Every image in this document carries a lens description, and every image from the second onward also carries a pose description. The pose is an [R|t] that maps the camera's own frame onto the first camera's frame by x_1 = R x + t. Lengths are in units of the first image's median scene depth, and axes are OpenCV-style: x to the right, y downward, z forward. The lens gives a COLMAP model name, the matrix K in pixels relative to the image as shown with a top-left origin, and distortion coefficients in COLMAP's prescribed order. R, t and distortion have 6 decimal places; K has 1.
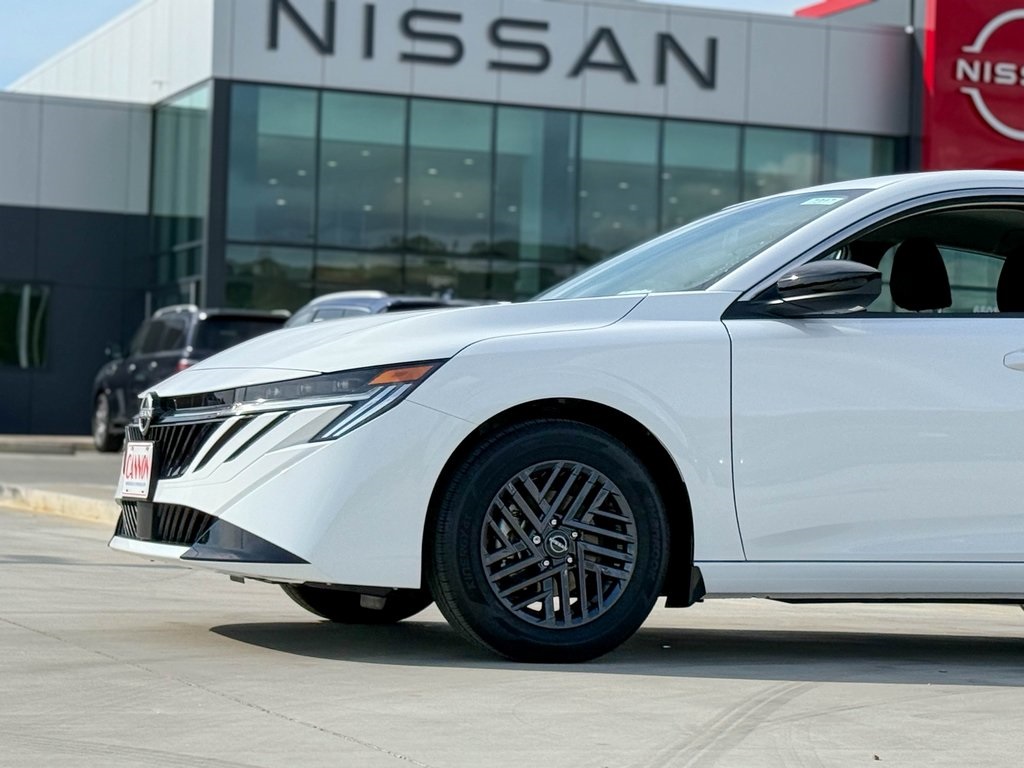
lens RADIAL K [[2598.8, 0, 512.0], [0, 2598.8, 384.0], [0, 0, 1]] dist [0.086930, 6.979622]
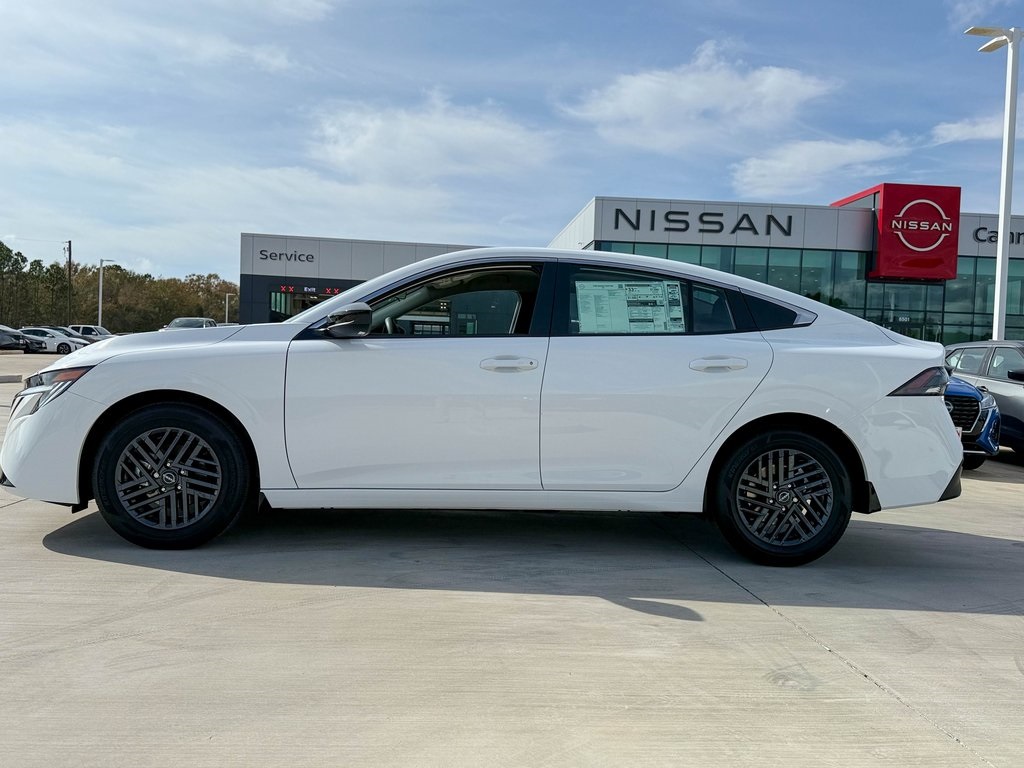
lens RADIAL K [[831.1, 0, 512.0], [0, 831.1, 384.0], [0, 0, 1]] dist [0.039413, -0.001273]
pose [[0.945361, 0.011126, -0.325836, 0.089750], [0.003526, 0.999010, 0.044343, -0.004707], [0.326007, -0.043069, 0.944386, 0.129791]]
